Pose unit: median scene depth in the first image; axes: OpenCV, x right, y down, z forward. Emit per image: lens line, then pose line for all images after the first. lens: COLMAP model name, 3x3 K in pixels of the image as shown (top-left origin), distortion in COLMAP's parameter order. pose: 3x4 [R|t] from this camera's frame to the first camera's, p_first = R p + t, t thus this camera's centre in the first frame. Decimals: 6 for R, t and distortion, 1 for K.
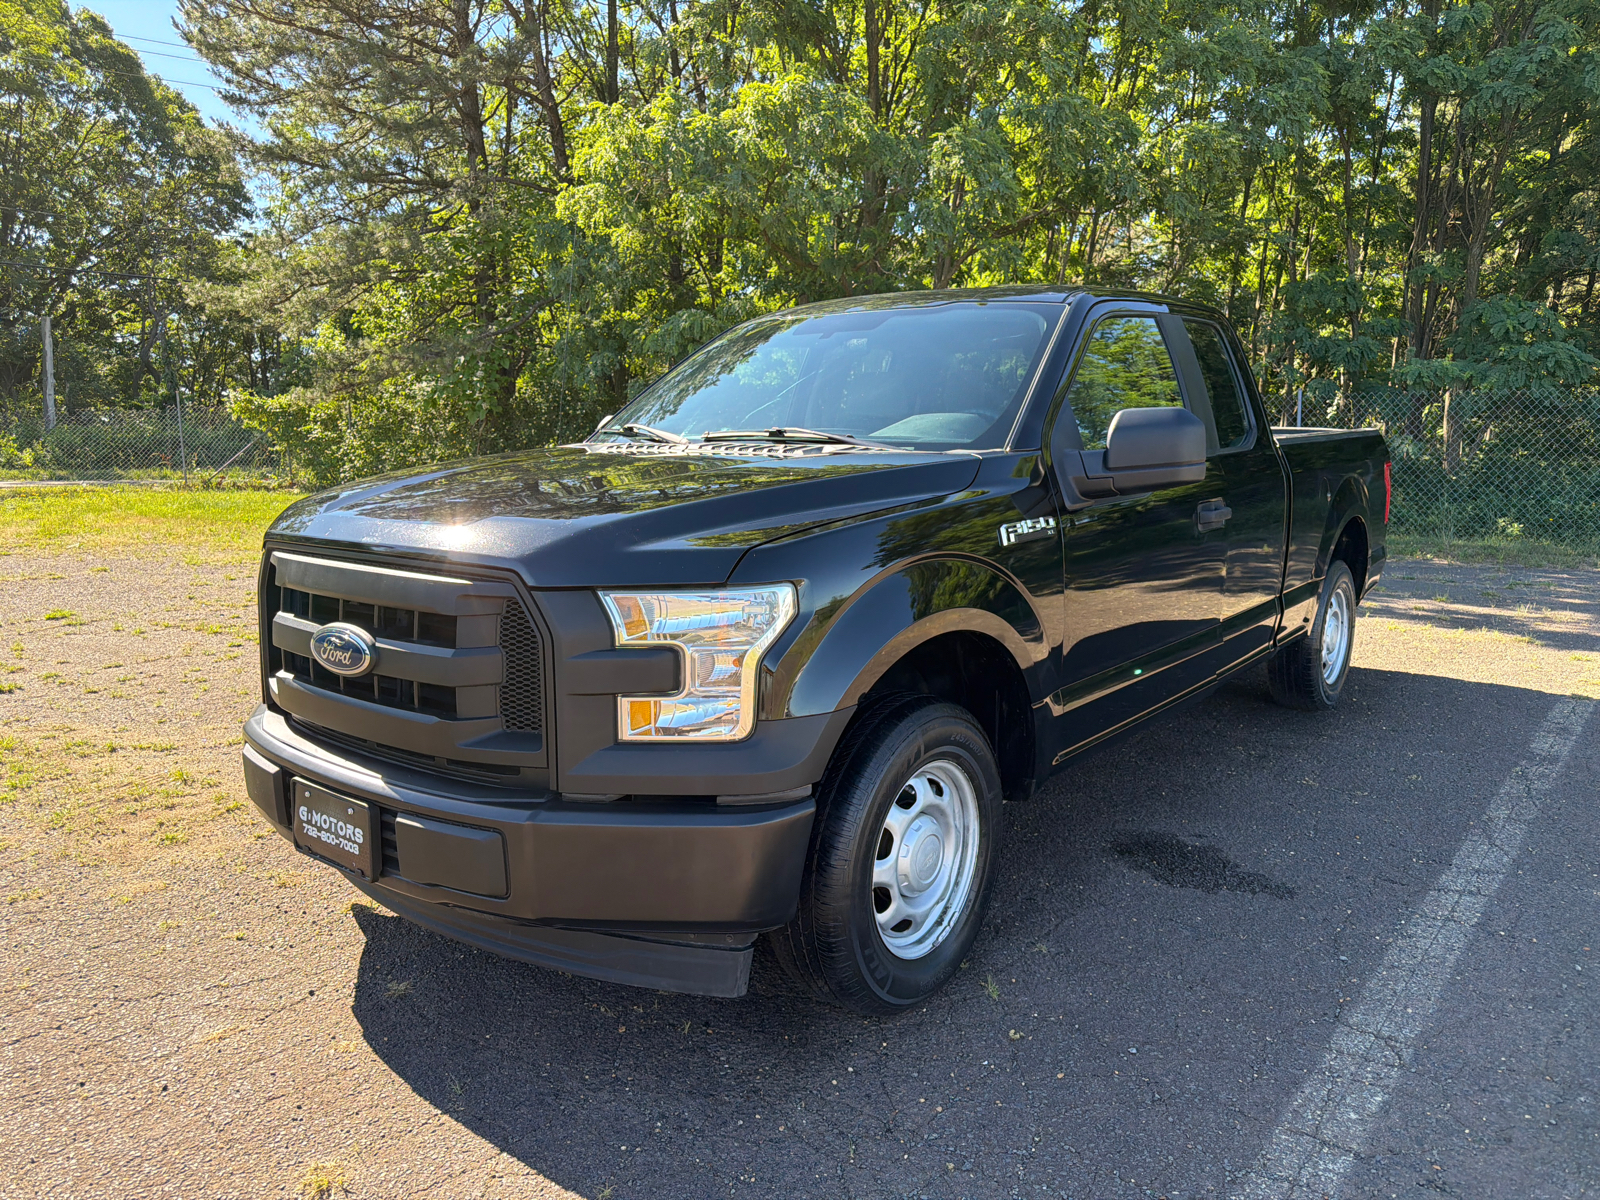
lens RADIAL K [[1147.6, 0, 800.0], [0, 1147.6, 600.0], [0, 0, 1]] dist [-0.013951, 0.007069]
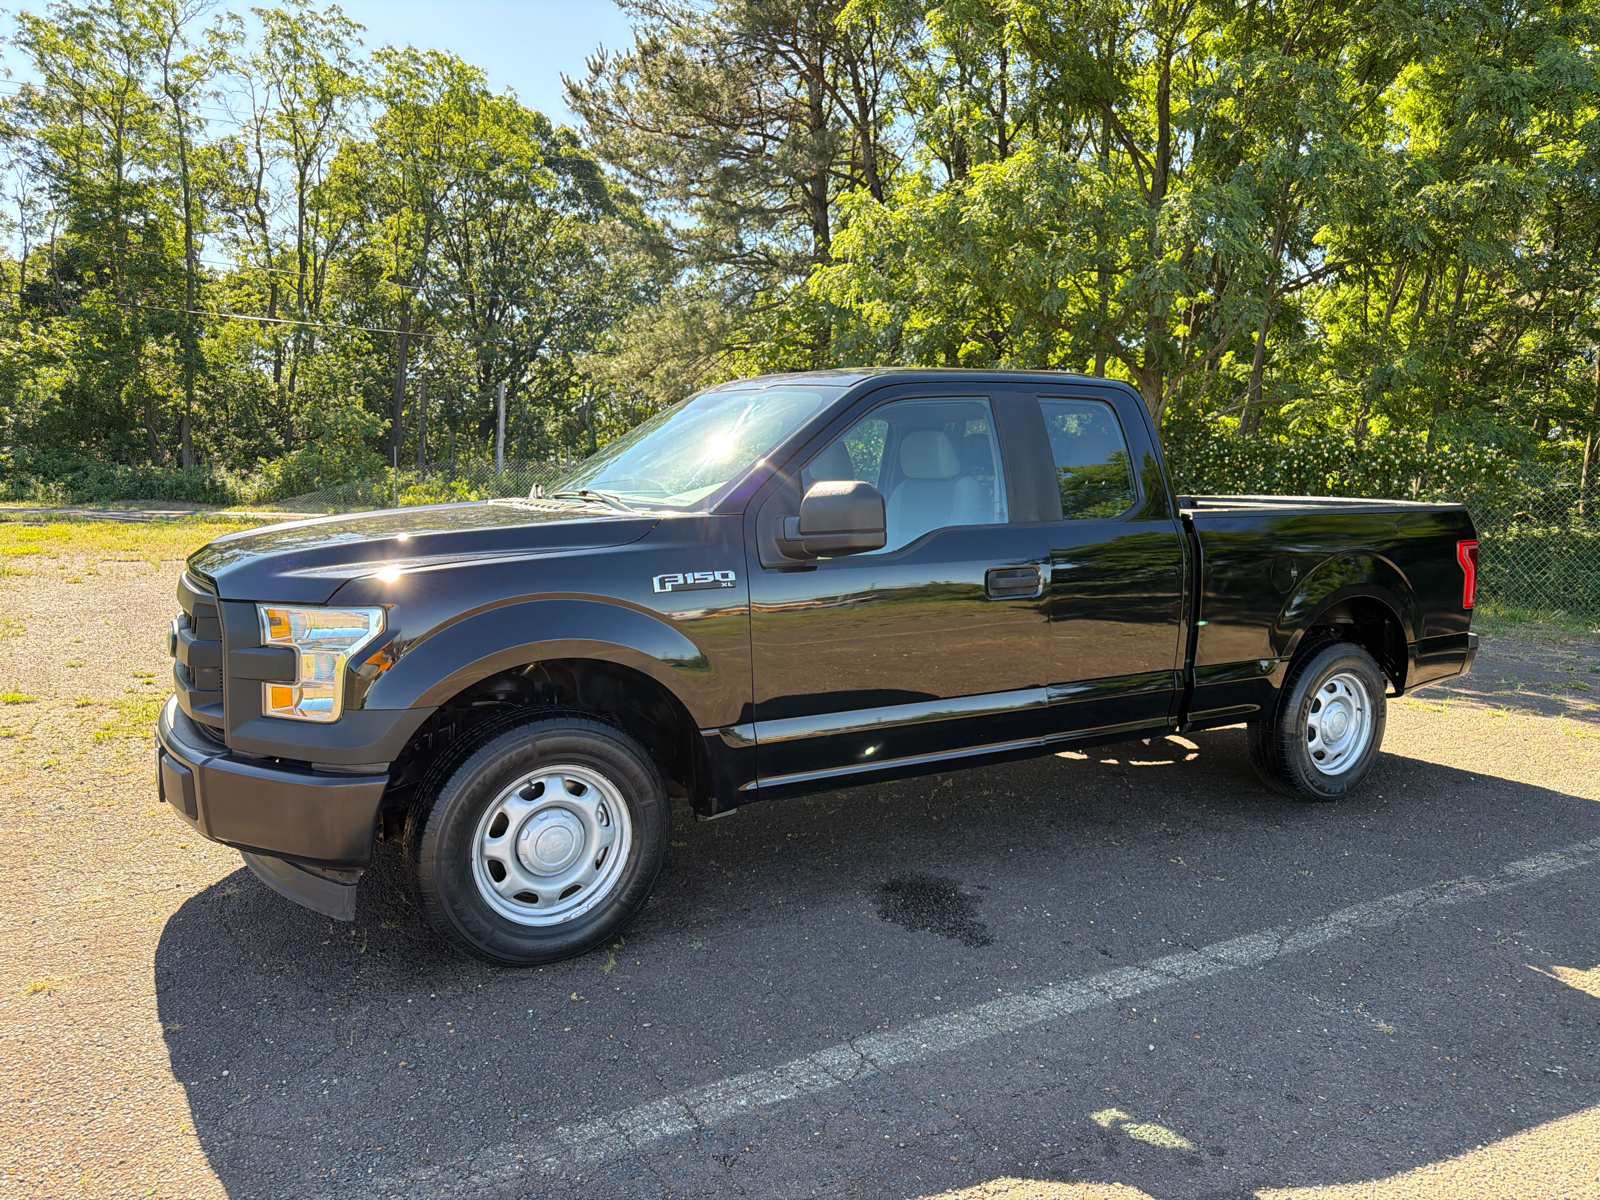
lens RADIAL K [[1144.7, 0, 800.0], [0, 1144.7, 600.0], [0, 0, 1]] dist [-0.001120, 0.002778]
pose [[0.938820, 0.054431, -0.340079, 0.169468], [-0.071208, 0.996774, -0.037039, -0.001875], [0.336966, 0.058990, 0.939667, -0.015732]]
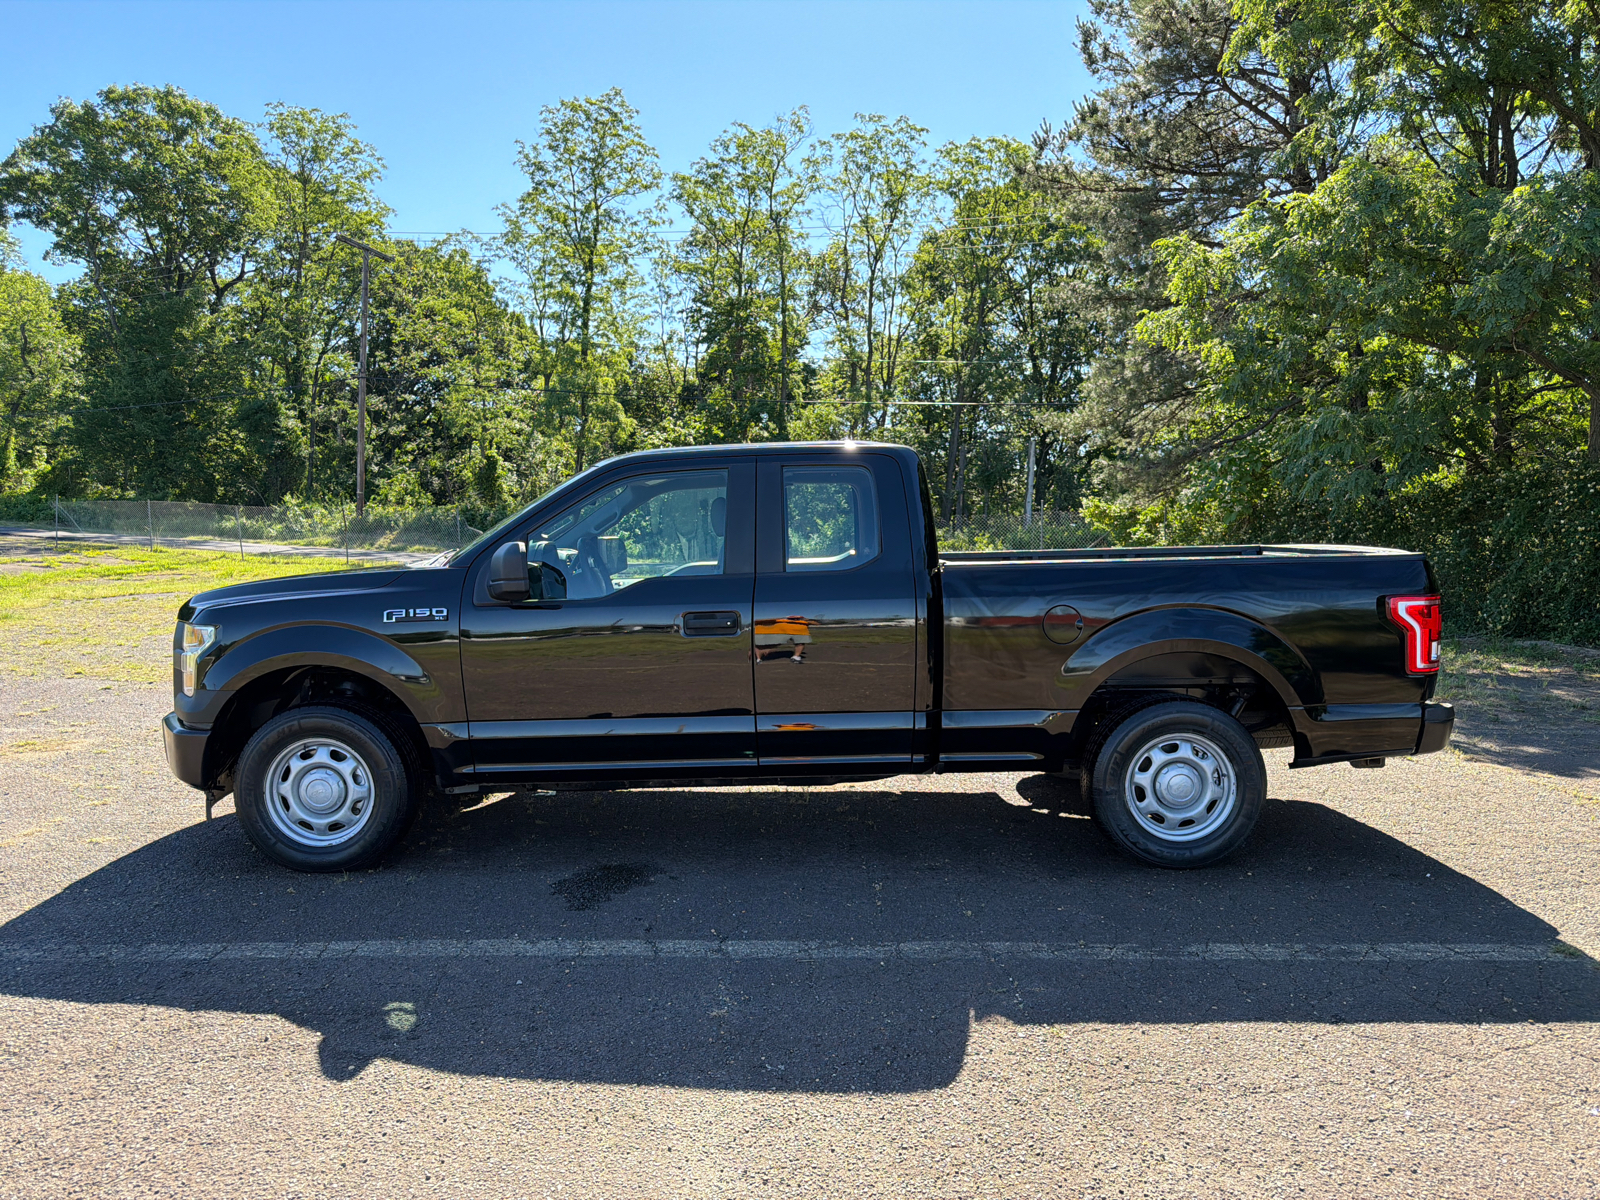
lens RADIAL K [[1124.2, 0, 799.5], [0, 1124.2, 627.6], [0, 0, 1]] dist [0.051481, -0.066770]
pose [[0.635549, 0.067061, -0.769143, 0.430808], [-0.115046, 0.993324, -0.008455, -0.022732], [0.763441, 0.093860, 0.639021, 0.093681]]
